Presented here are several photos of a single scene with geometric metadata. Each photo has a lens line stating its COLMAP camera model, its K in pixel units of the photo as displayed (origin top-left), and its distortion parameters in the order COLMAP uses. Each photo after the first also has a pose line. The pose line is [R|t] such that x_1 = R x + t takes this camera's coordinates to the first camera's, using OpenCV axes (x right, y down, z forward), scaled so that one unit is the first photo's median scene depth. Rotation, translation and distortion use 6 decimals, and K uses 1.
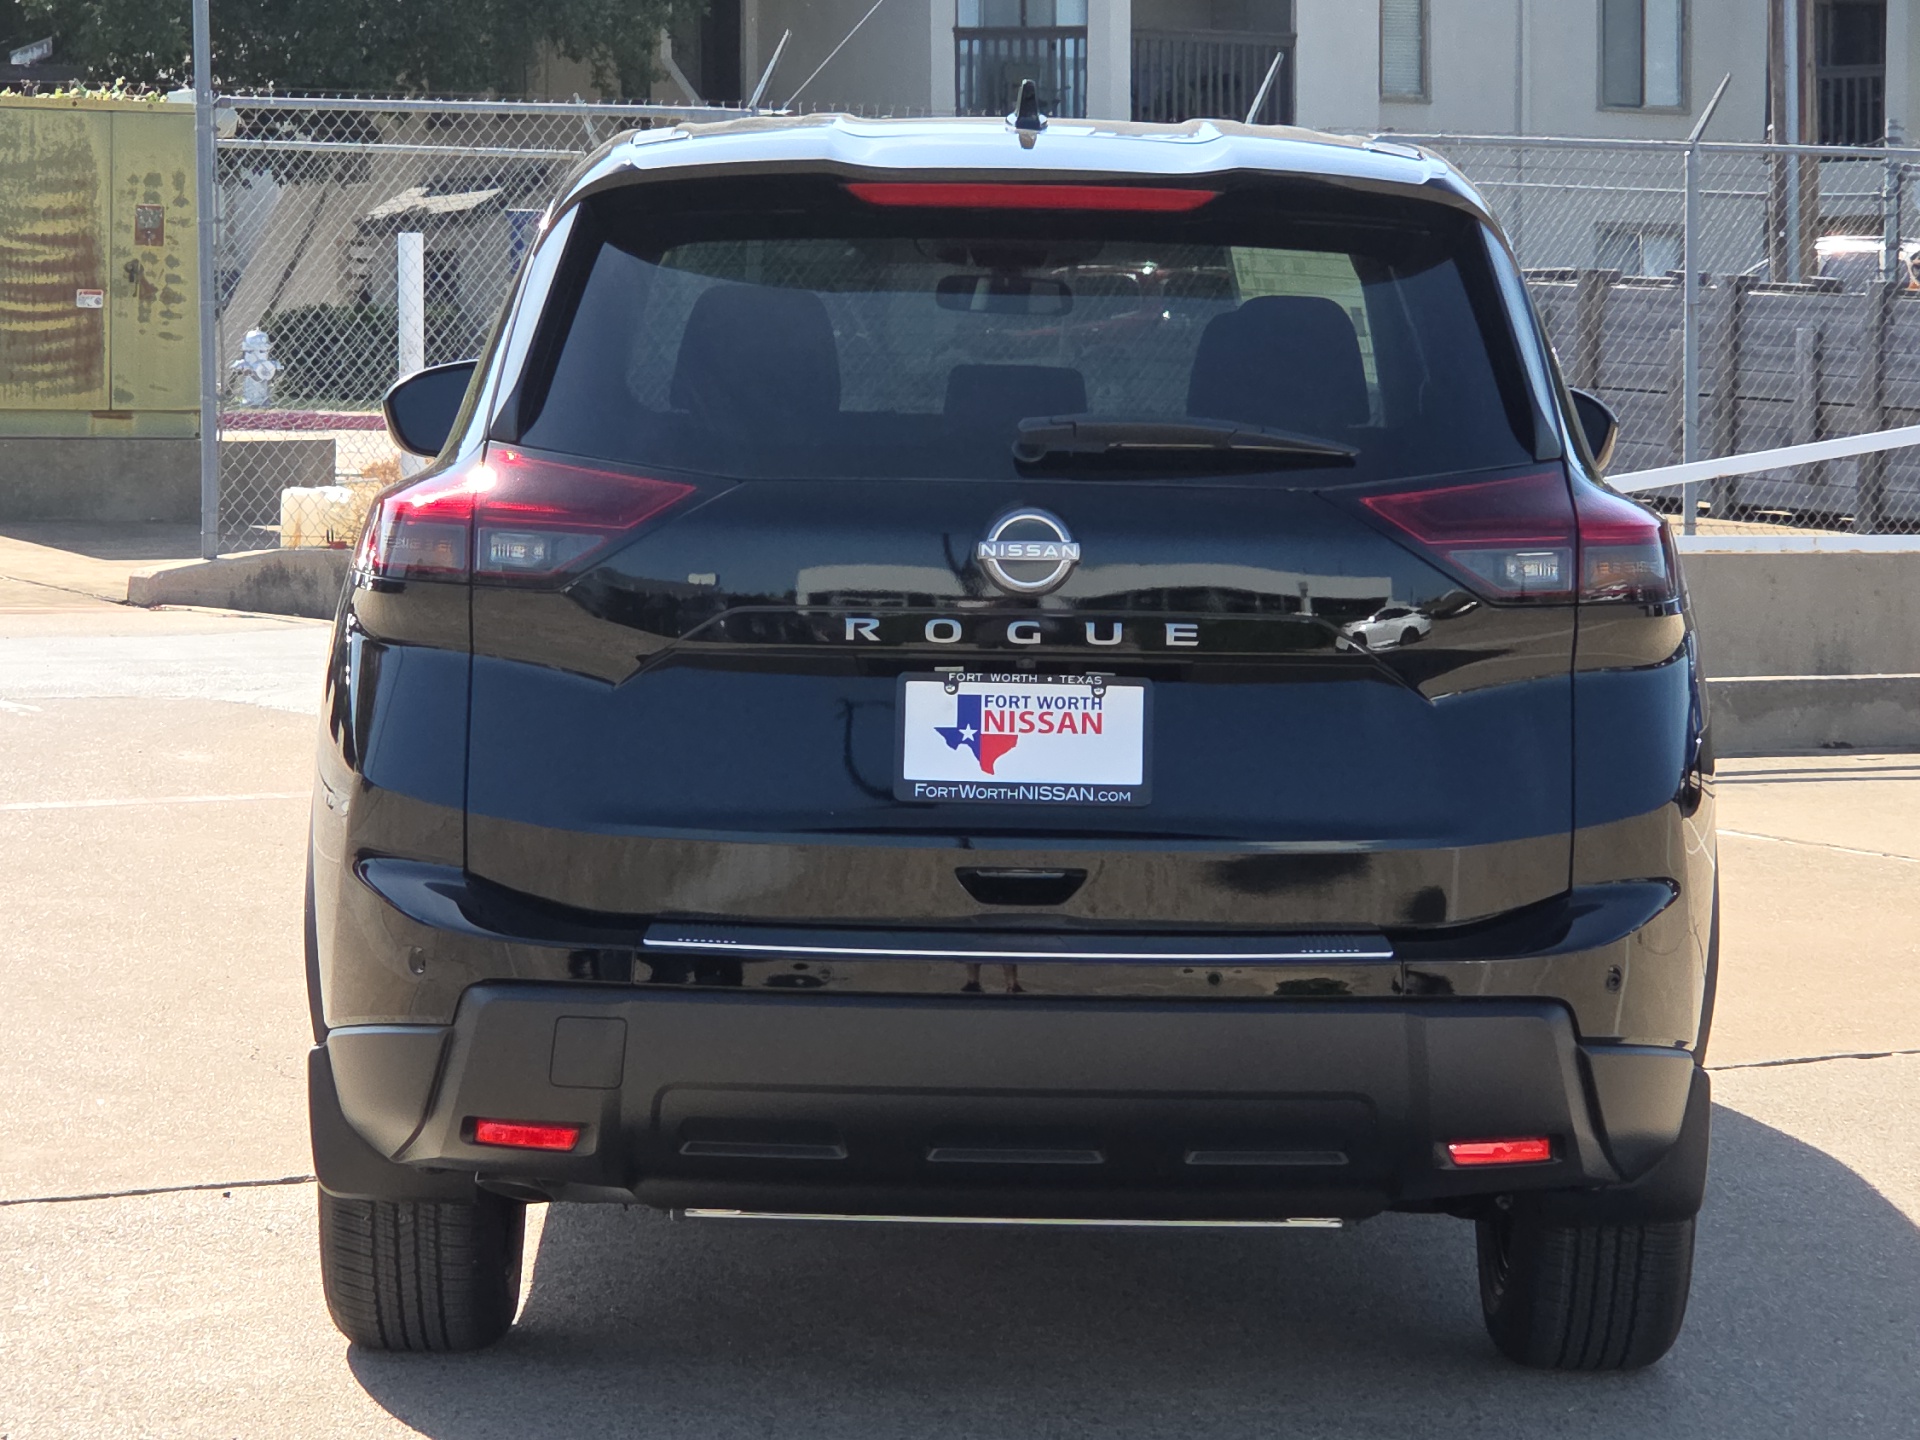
lens RADIAL K [[5497.6, 0, 958.7], [0, 5497.6, 719.1], [0, 0, 1]] dist [-0.264120, 0.000000]
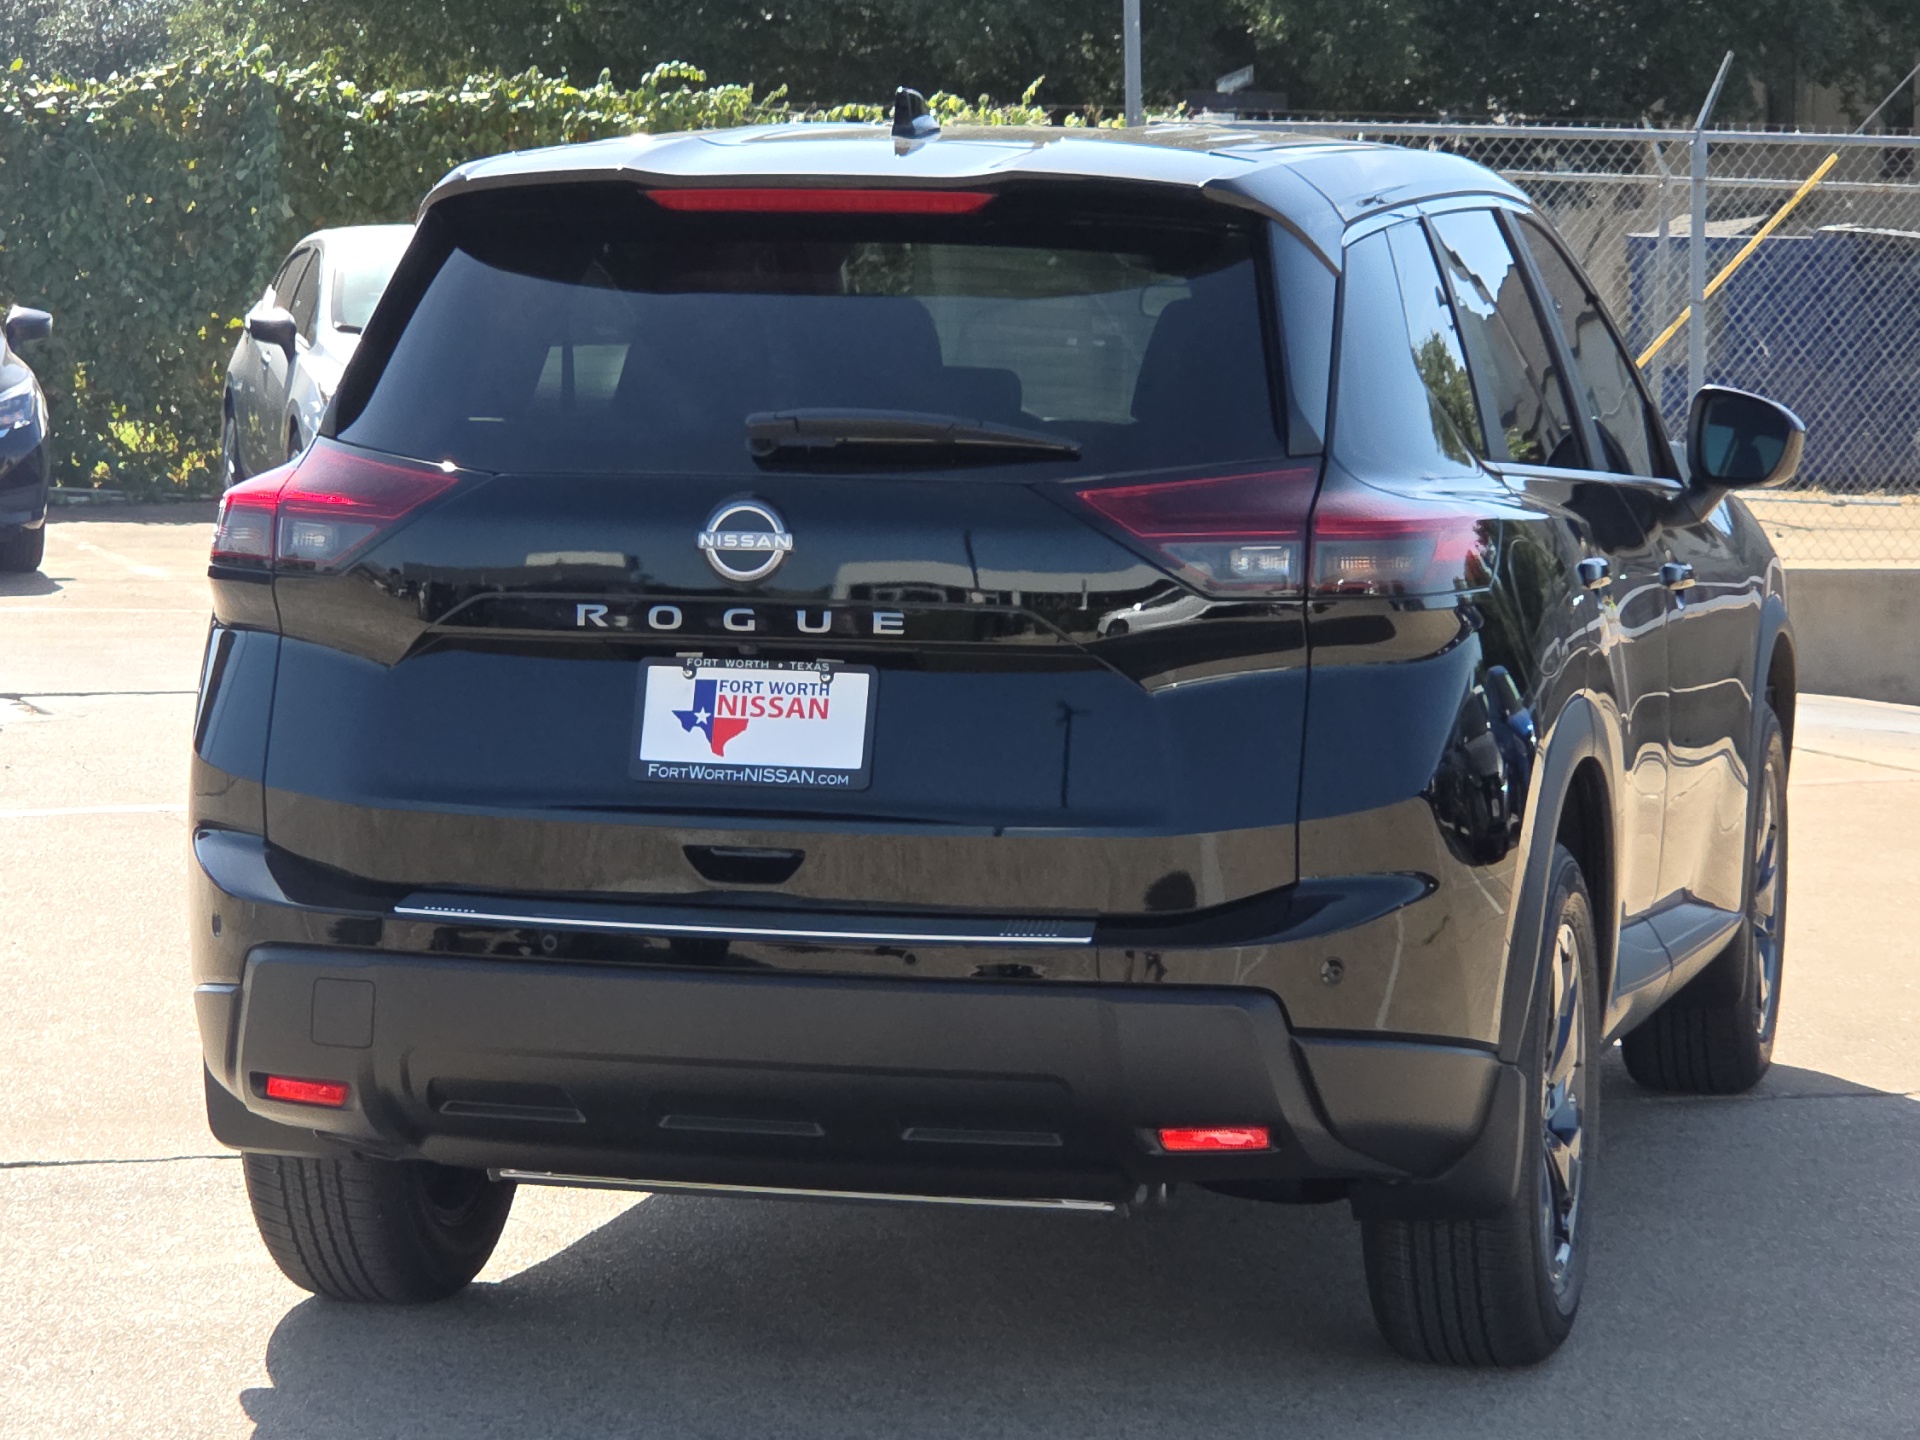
lens RADIAL K [[5497.6, 0, 960.4], [0, 5497.6, 713.8], [0, 0, 1]] dist [-0.264120, 0.000000]
pose [[0.970082, 0.013496, -0.242400, 0.300278], [-0.015006, 0.999878, -0.004386, 0.005835], [0.242311, 0.007892, 0.970166, 0.004868]]
